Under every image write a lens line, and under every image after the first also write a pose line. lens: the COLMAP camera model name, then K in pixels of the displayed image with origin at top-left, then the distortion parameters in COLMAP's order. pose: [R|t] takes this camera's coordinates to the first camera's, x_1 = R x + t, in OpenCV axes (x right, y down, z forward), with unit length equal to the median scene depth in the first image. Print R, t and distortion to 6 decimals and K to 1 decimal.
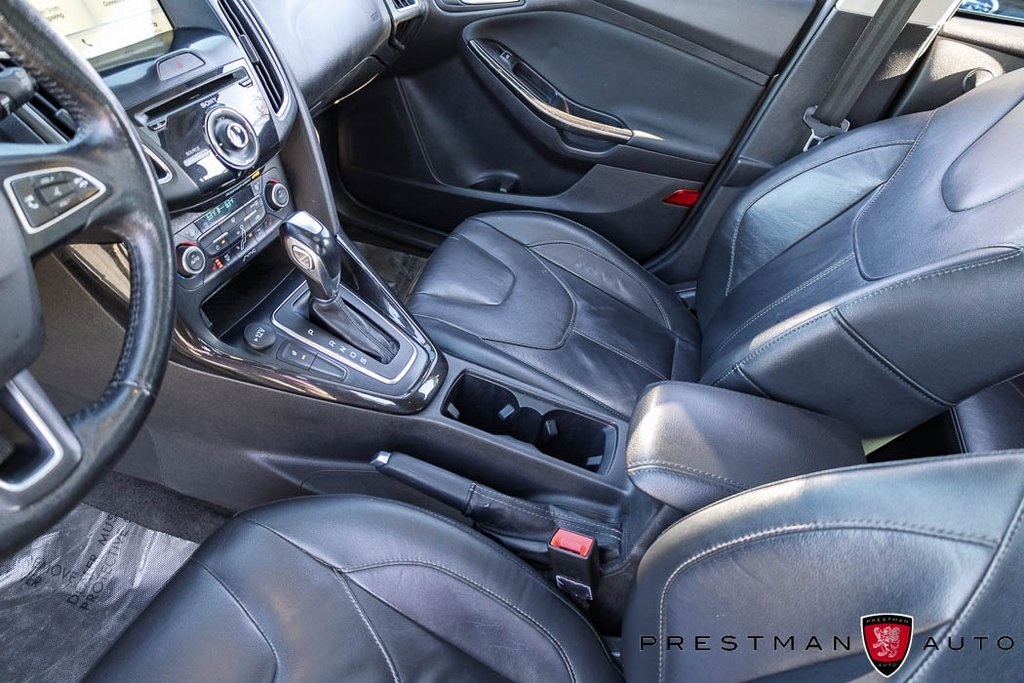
lens RADIAL K [[667.0, 0, 516.0], [0, 667.0, 340.9], [0, 0, 1]] dist [0.011116, -0.002689]
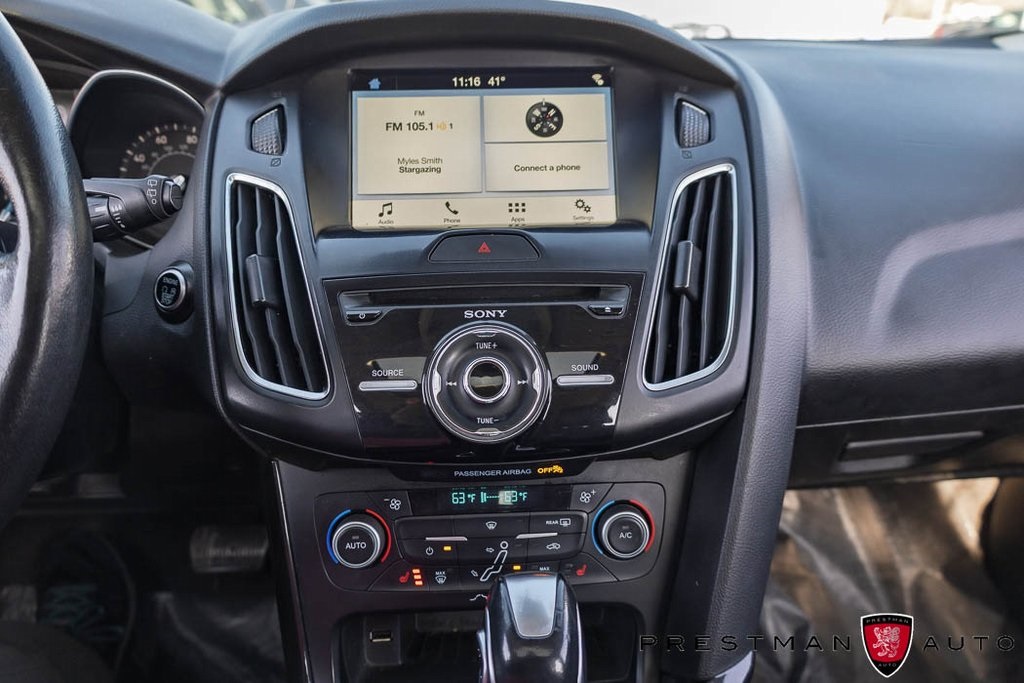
lens RADIAL K [[718.8, 0, 510.6], [0, 718.8, 340.8], [0, 0, 1]] dist [0.004213, -0.006594]
pose [[0.318280, 0.201896, -0.926248, 0.074474], [-0.560469, 0.828087, -0.012090, -0.264671], [0.764573, 0.522982, 0.376720, 0.623812]]
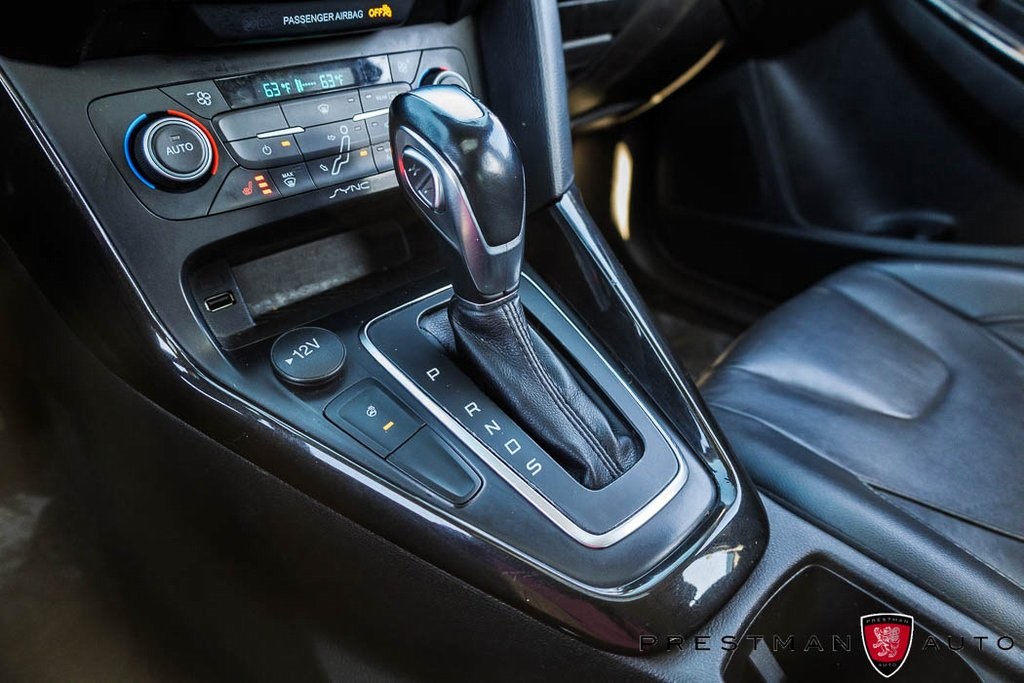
lens RADIAL K [[667.0, 0, 514.1], [0, 667.0, 338.6], [0, 0, 1]] dist [0.011116, -0.002689]
pose [[0.866894, 0.099068, -0.488549, -0.055502], [-0.194860, 0.969419, -0.149185, 0.016696], [0.458829, 0.224526, 0.859688, 0.604751]]
